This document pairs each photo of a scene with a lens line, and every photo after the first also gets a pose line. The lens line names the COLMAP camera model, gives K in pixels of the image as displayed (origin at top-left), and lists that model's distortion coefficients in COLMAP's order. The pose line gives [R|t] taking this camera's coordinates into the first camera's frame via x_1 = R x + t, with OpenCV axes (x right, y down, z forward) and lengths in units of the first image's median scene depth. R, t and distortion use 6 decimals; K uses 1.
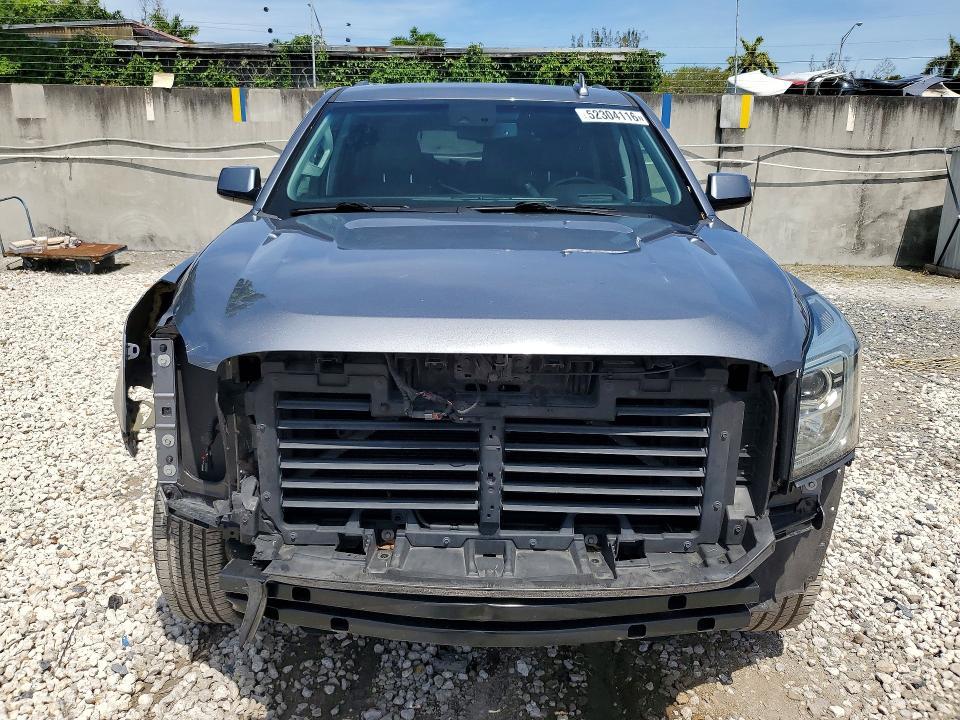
lens RADIAL K [[744.5, 0, 480.2], [0, 744.5, 359.9], [0, 0, 1]] dist [0.013677, -0.000162]
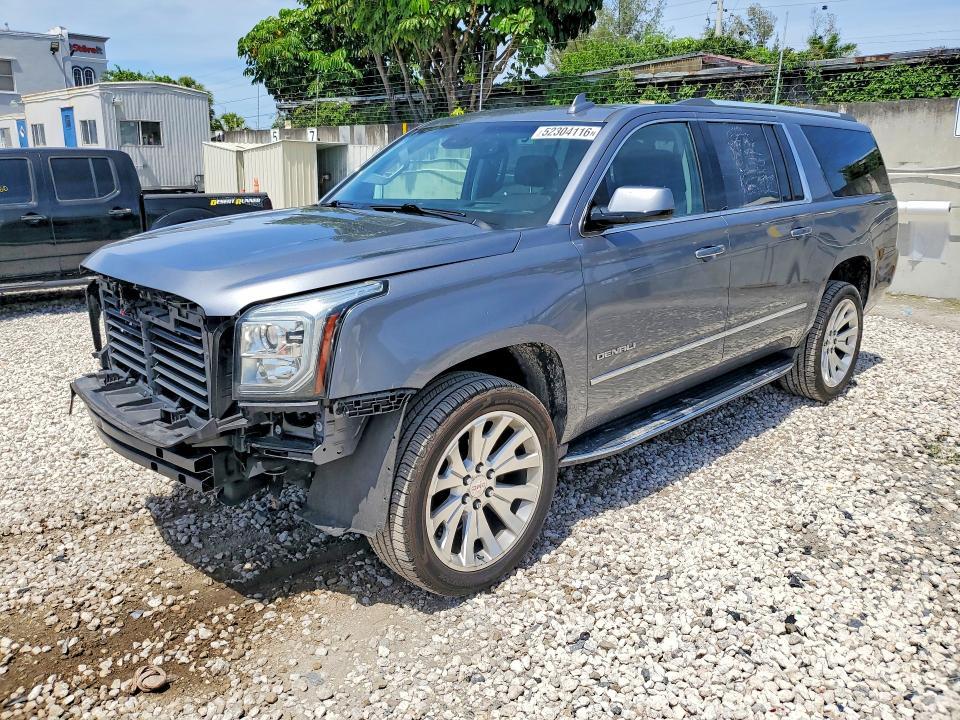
lens RADIAL K [[744.5, 0, 479.8], [0, 744.5, 358.8], [0, 0, 1]] dist [0.013677, -0.000162]
pose [[0.699741, 0.177822, -0.691912, 0.219805], [-0.195574, 0.979208, 0.053870, -0.009796], [0.687105, 0.097625, 0.719970, 0.041542]]
